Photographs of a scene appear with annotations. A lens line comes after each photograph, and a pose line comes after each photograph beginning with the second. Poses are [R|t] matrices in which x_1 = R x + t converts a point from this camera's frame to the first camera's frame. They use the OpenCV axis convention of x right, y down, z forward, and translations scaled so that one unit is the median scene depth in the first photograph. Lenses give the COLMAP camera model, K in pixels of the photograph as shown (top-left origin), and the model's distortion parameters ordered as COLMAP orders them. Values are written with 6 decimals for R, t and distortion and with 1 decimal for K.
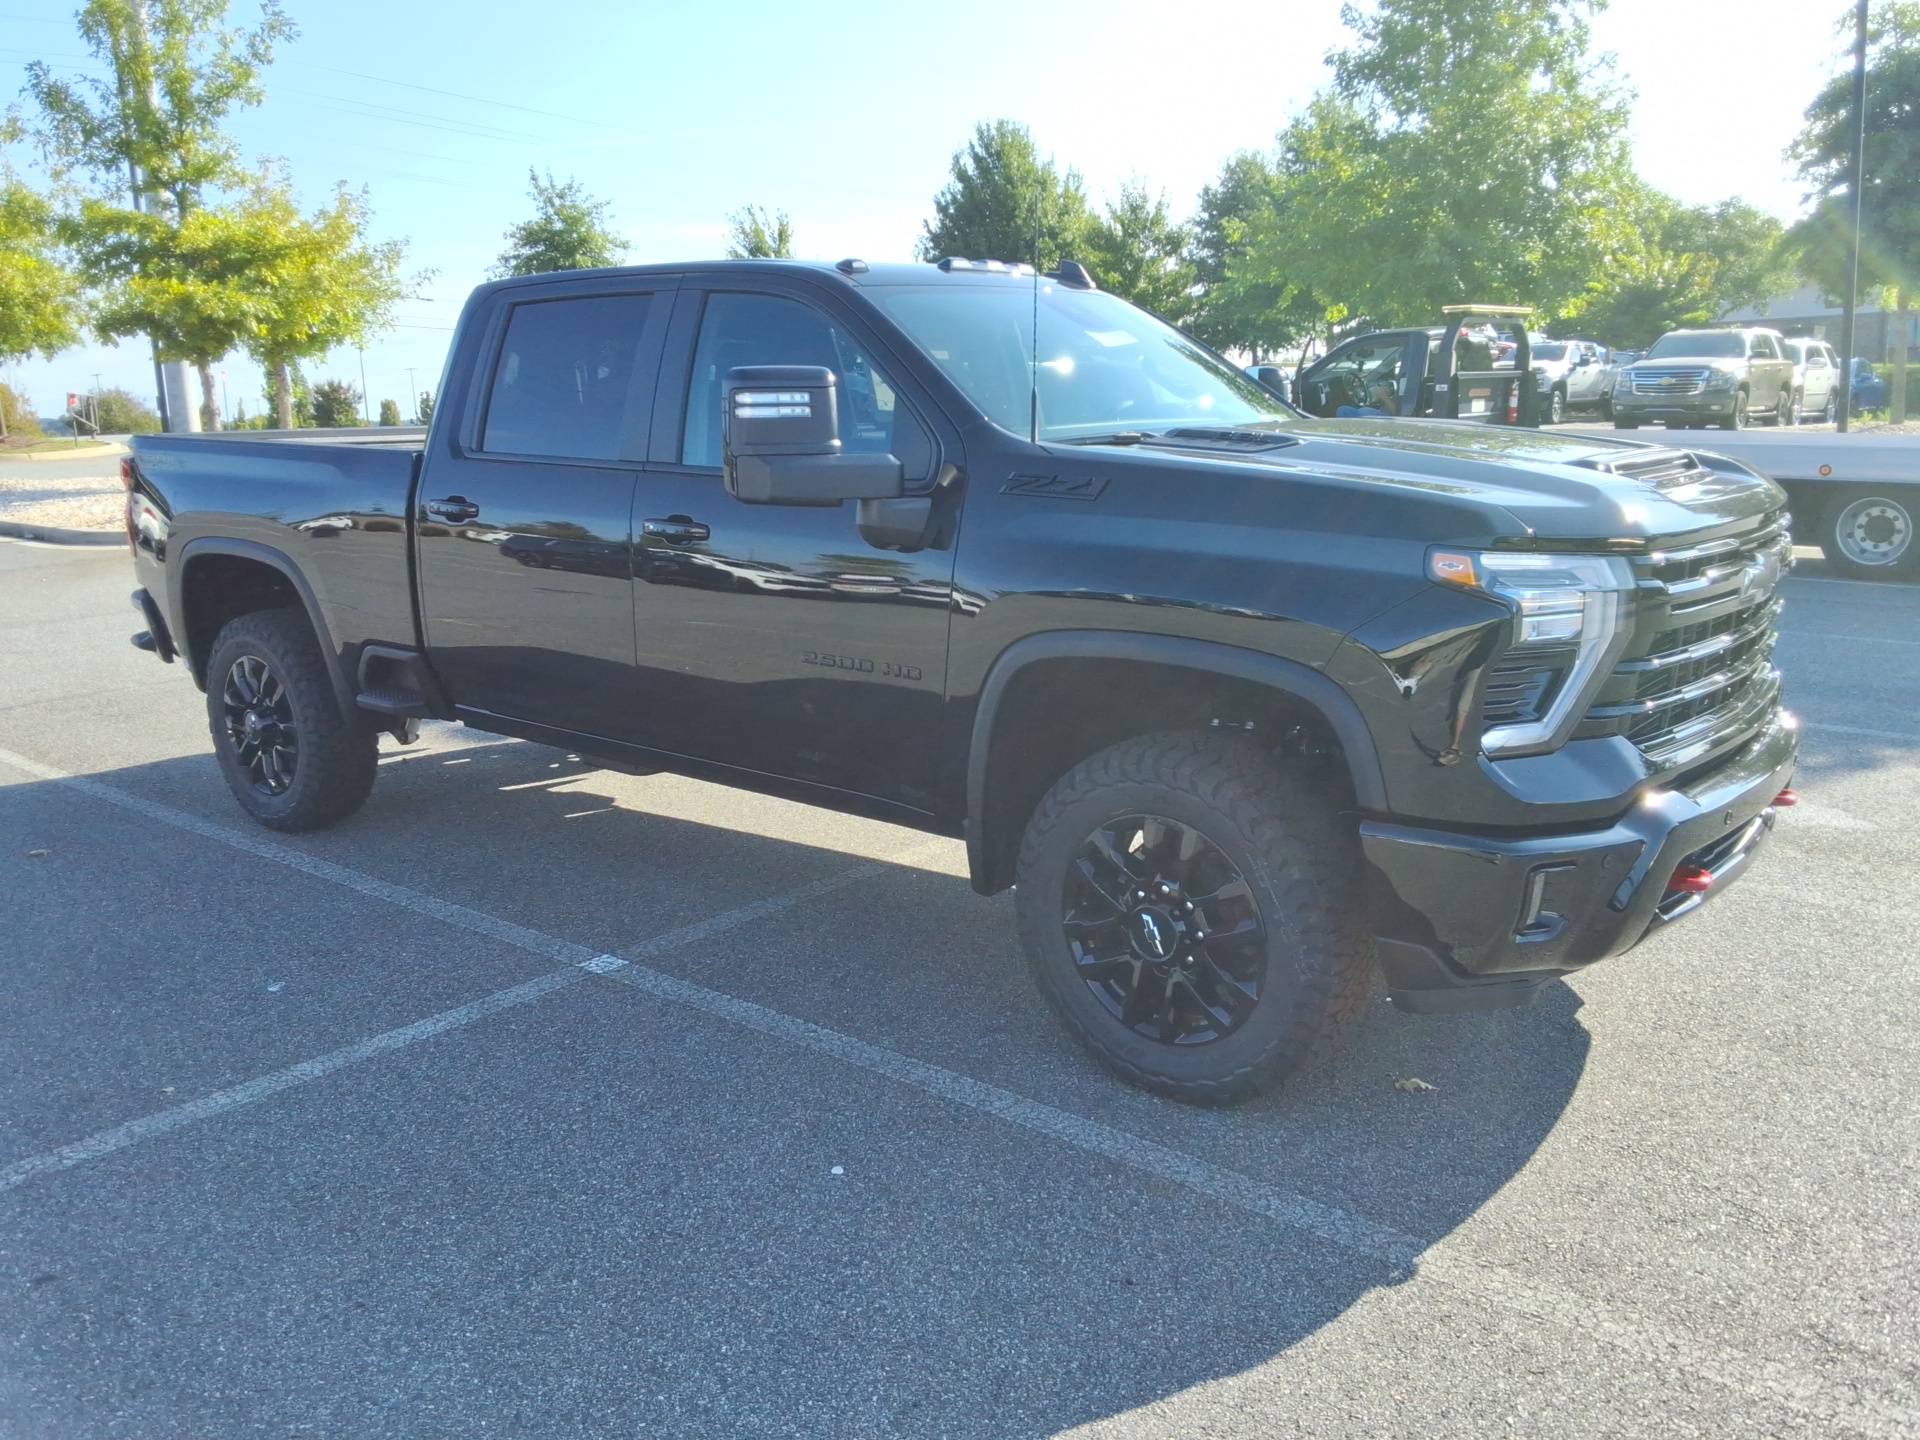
lens RADIAL K [[1521.1, 0, 978.8], [0, 1521.1, 719.2], [0, 0, 1]] dist [0.104606, -0.159248]
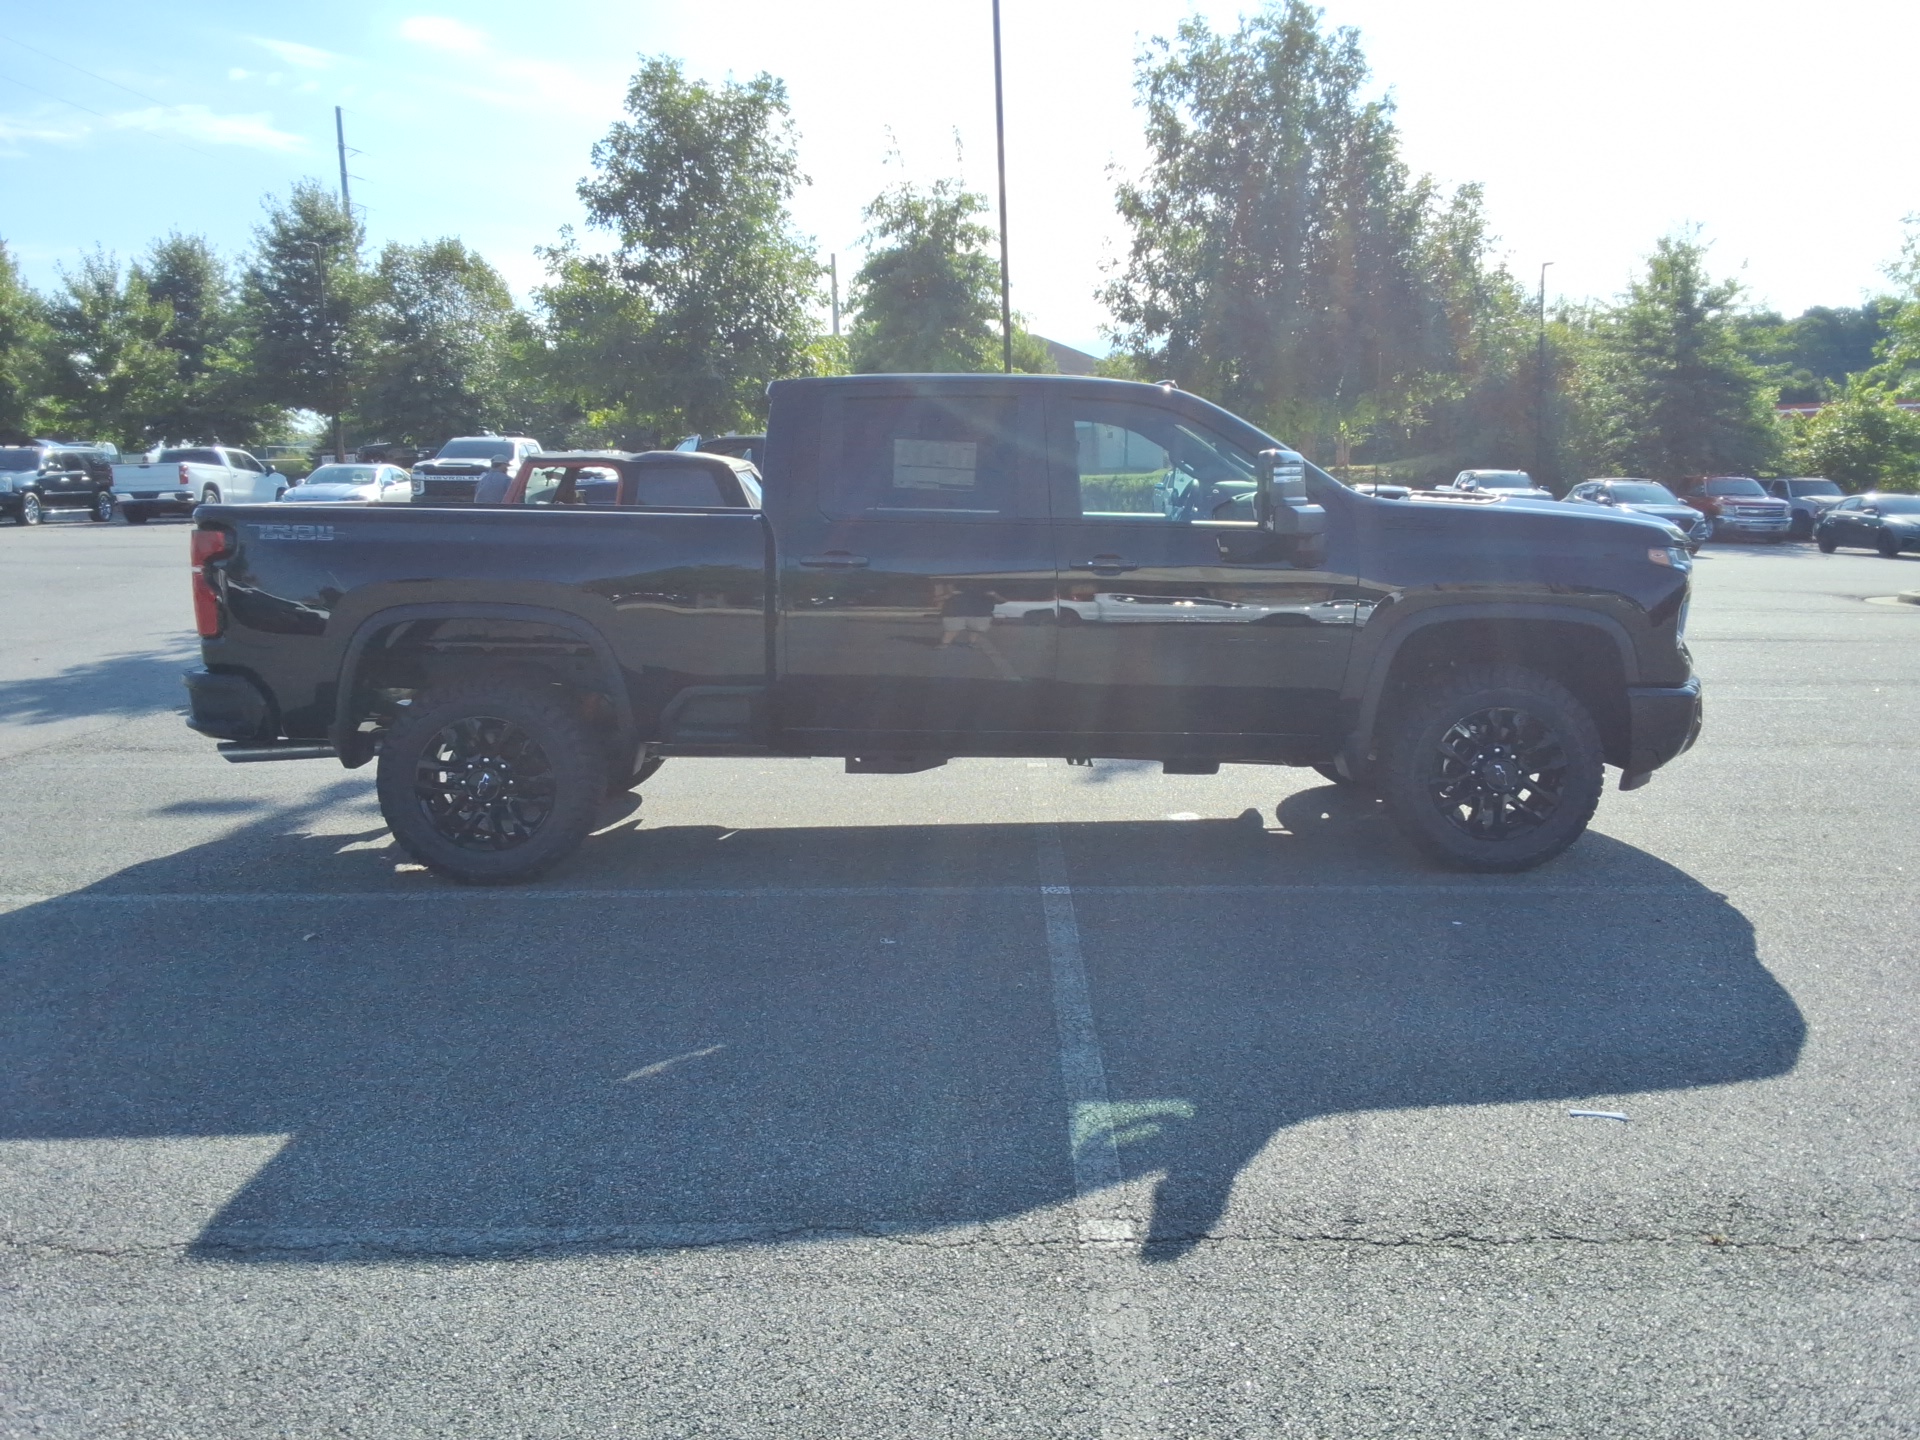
lens RADIAL K [[1521.1, 0, 978.8], [0, 1521.1, 719.2], [0, 0, 1]] dist [0.104606, -0.159248]
pose [[0.768585, -0.077105, 0.635084, -1.078447], [0.119668, 0.992516, -0.024323, 0.035442], [-0.628455, 0.094694, 0.772060, 0.007130]]
